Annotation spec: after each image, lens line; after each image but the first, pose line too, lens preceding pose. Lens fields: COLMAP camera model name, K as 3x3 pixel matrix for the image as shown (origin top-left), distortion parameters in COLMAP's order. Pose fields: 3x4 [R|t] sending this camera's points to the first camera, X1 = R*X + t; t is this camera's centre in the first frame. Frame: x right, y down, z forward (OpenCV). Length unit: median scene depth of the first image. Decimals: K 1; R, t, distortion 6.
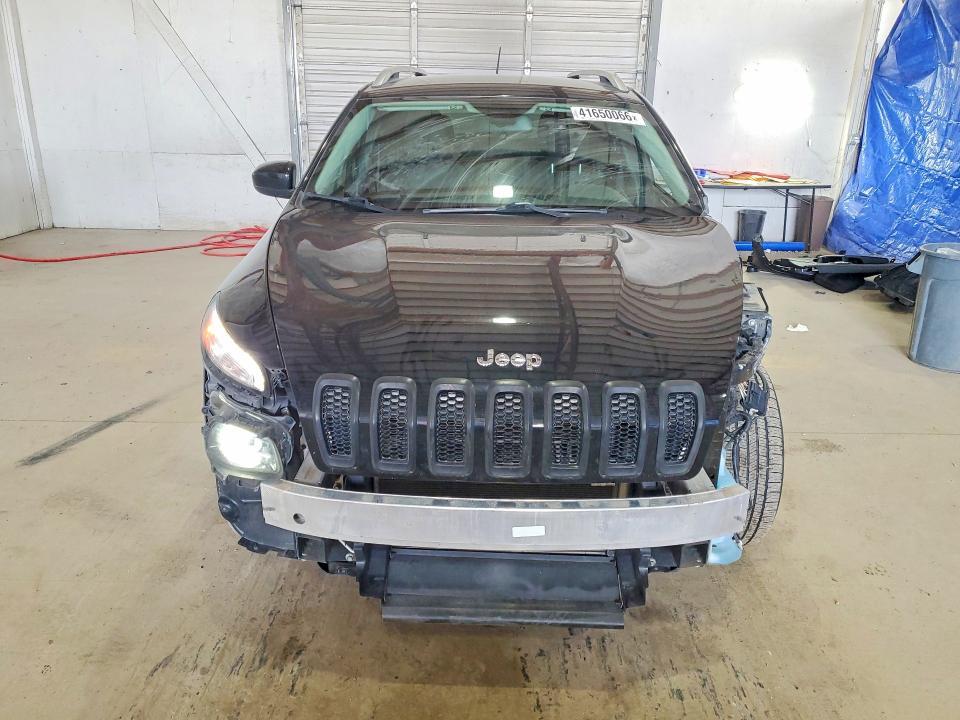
lens RADIAL K [[746.5, 0, 484.1], [0, 746.5, 362.7], [0, 0, 1]] dist [0.014030, -0.001933]
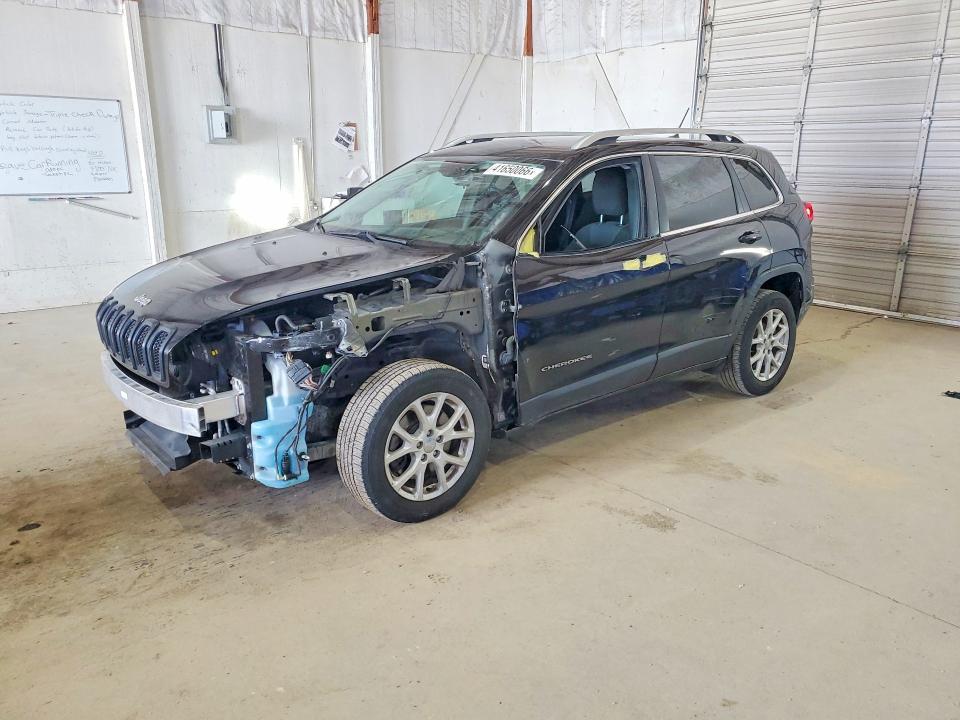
lens RADIAL K [[746.5, 0, 484.1], [0, 746.5, 362.7], [0, 0, 1]] dist [0.014030, -0.001933]
pose [[0.652717, 0.192389, -0.732767, 1.229239], [-0.242977, 0.969285, 0.038053, -0.083303], [0.717581, 0.153208, 0.679415, 0.242304]]
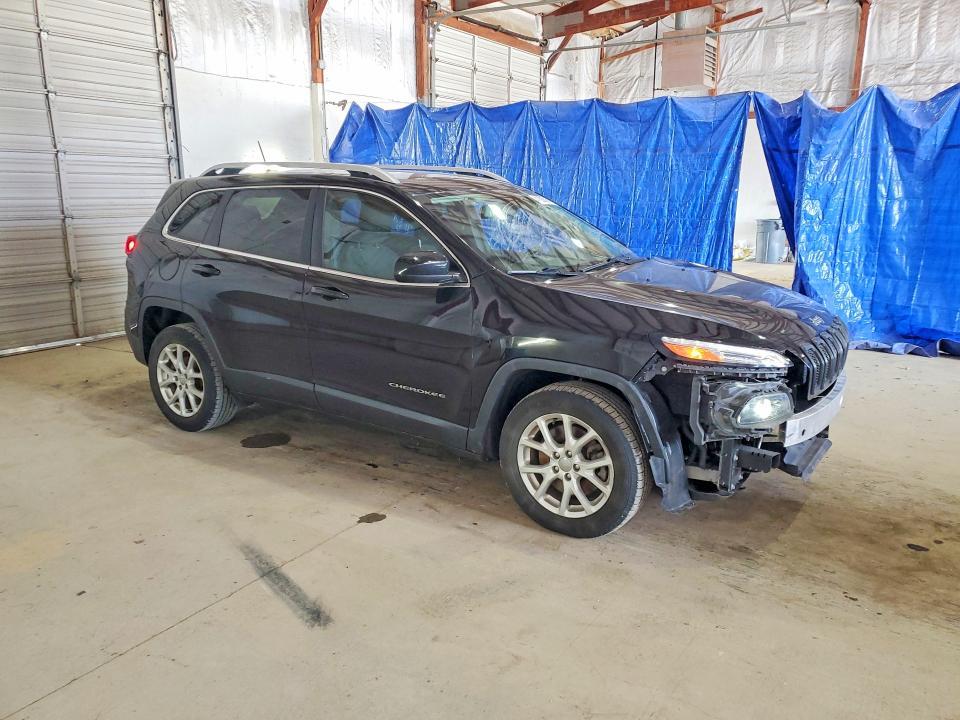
lens RADIAL K [[746.5, 0, 484.1], [0, 746.5, 362.7], [0, 0, 1]] dist [0.014030, -0.001933]
pose [[0.545751, -0.211615, 0.810786, -1.326137], [0.284824, 0.956823, 0.058011, -0.169690], [-0.788055, 0.199272, 0.582460, 0.354865]]
